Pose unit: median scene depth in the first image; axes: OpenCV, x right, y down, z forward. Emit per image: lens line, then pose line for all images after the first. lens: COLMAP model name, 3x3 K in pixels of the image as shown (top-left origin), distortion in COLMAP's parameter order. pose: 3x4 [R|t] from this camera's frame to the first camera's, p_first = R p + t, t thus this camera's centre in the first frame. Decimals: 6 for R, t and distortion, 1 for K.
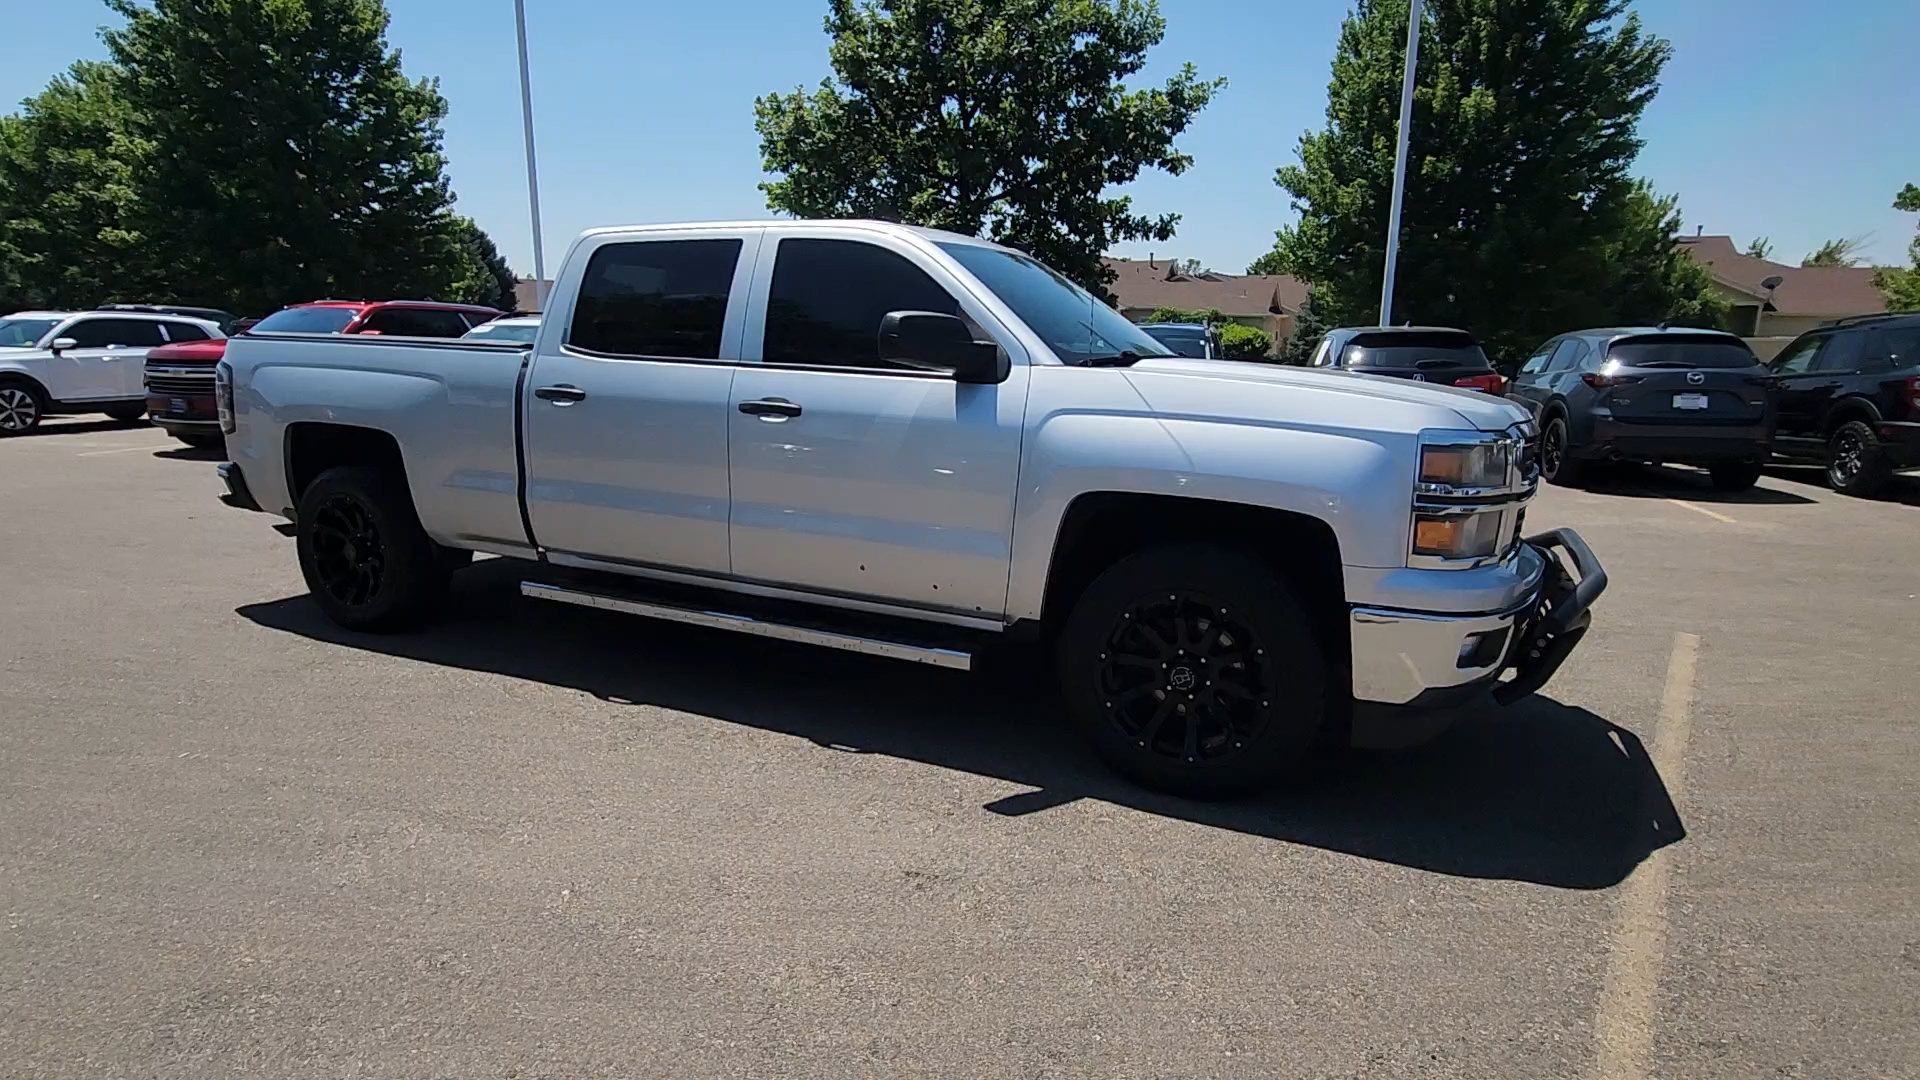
lens RADIAL K [[1011.7, 0, 964.4], [0, 1011.7, 537.0], [0, 0, 1]] dist [0.005132, 0.001804]
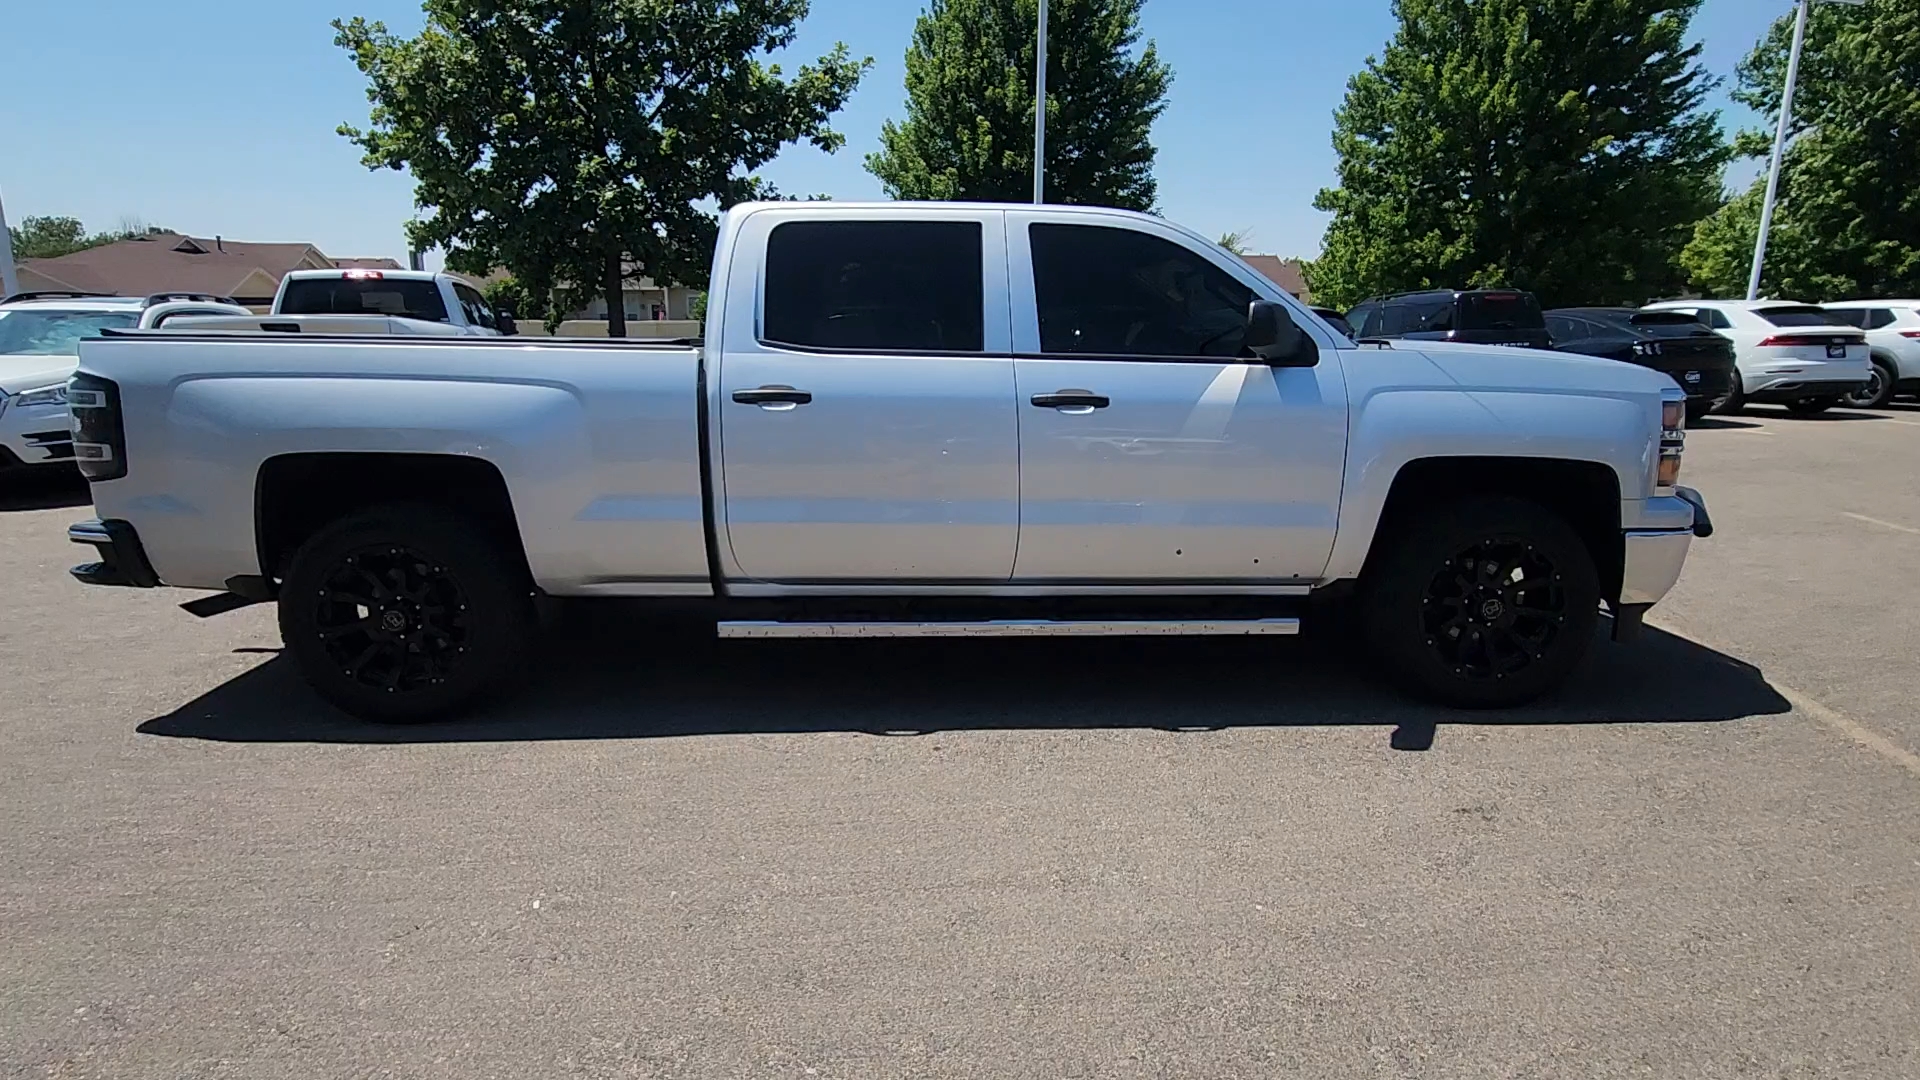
lens RADIAL K [[1011.7, 0, 961.3], [0, 1011.7, 542.4], [0, 0, 1]] dist [0.005132, 0.001804]
pose [[0.889270, -0.110392, 0.443861, -0.508979], [0.098805, 0.993888, 0.049233, -0.034814], [-0.446583, 0.000074, 0.894742, 0.126061]]
